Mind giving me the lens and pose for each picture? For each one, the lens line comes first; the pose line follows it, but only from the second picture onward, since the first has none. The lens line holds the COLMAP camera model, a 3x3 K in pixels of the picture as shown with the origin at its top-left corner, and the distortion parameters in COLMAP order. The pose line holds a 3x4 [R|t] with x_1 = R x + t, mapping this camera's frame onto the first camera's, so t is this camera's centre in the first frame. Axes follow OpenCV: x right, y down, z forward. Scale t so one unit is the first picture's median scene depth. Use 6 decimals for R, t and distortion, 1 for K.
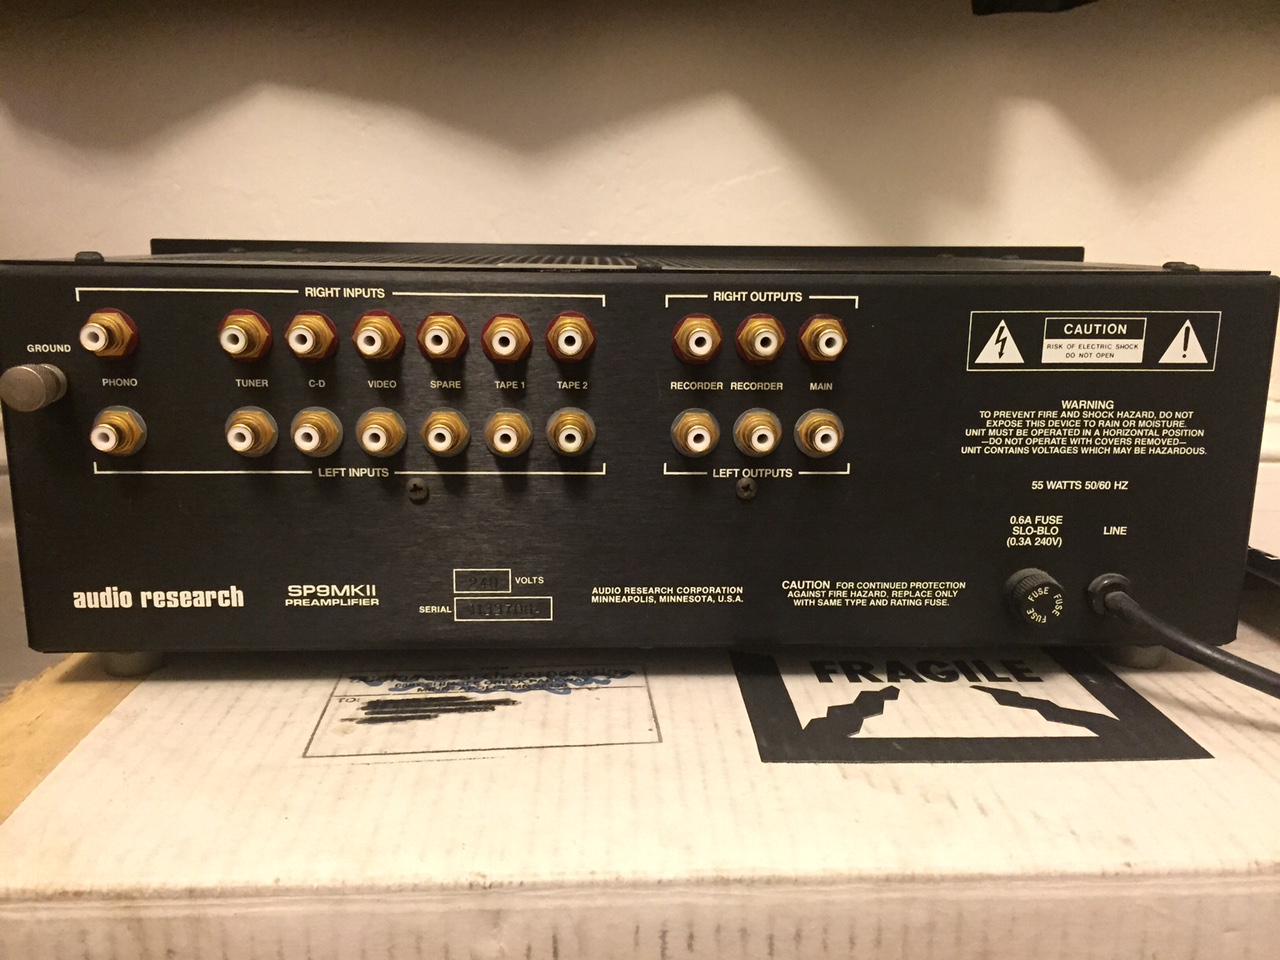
lens RADIAL K [[1102.0, 0, 646.8], [0, 1102.0, 478.4], [0, 0, 1]] dist [0.067593, -0.088550]
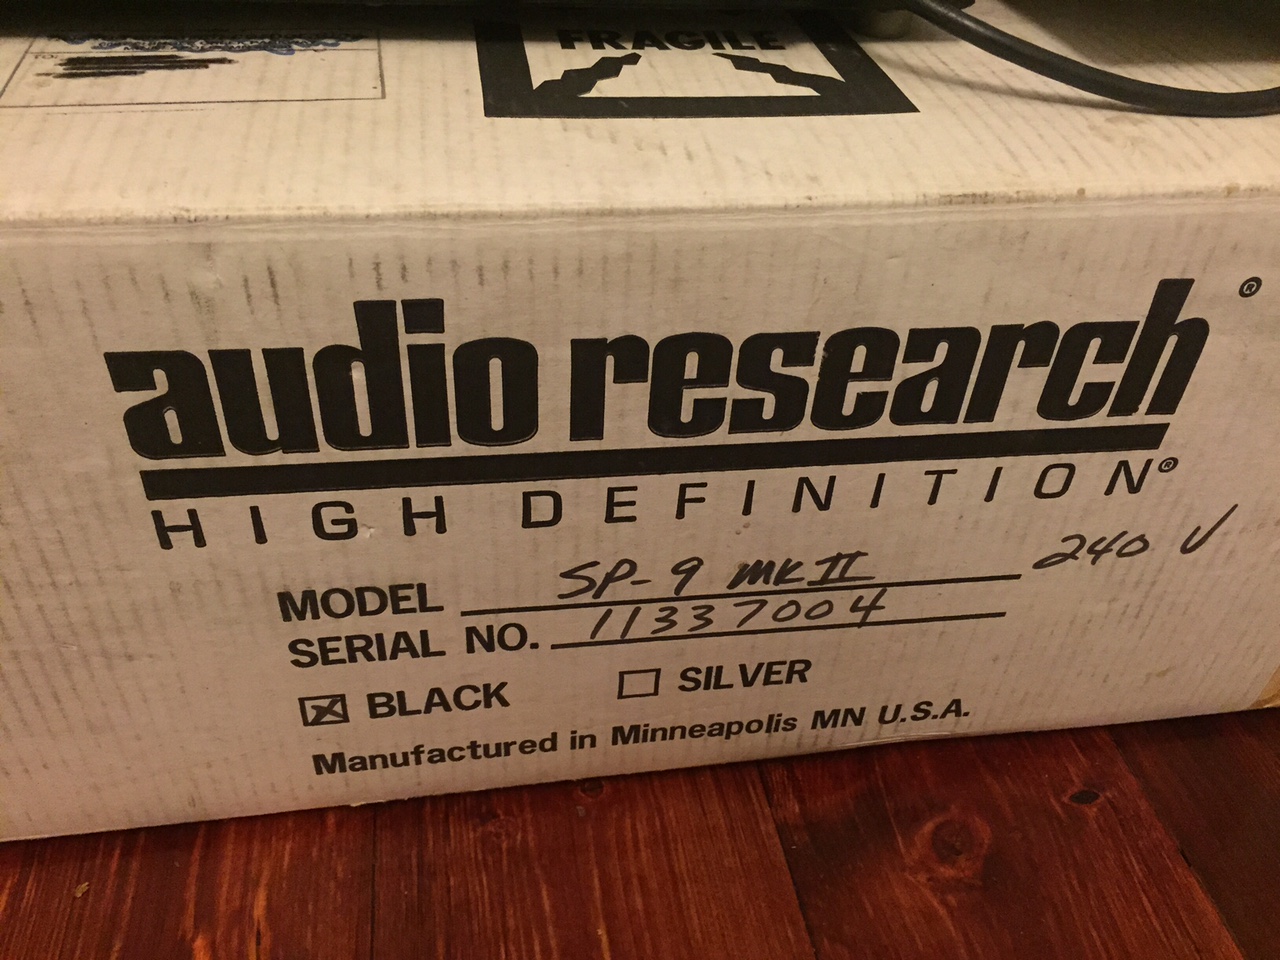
lens RADIAL K [[1102.0, 0, 642.9], [0, 1102.0, 480.6], [0, 0, 1]] dist [0.067593, -0.088550]
pose [[0.991748, -0.038234, 0.122368, 0.117207], [-0.022250, 0.888677, 0.457994, 0.091707], [-0.126257, -0.456938, 0.880493, -0.052367]]
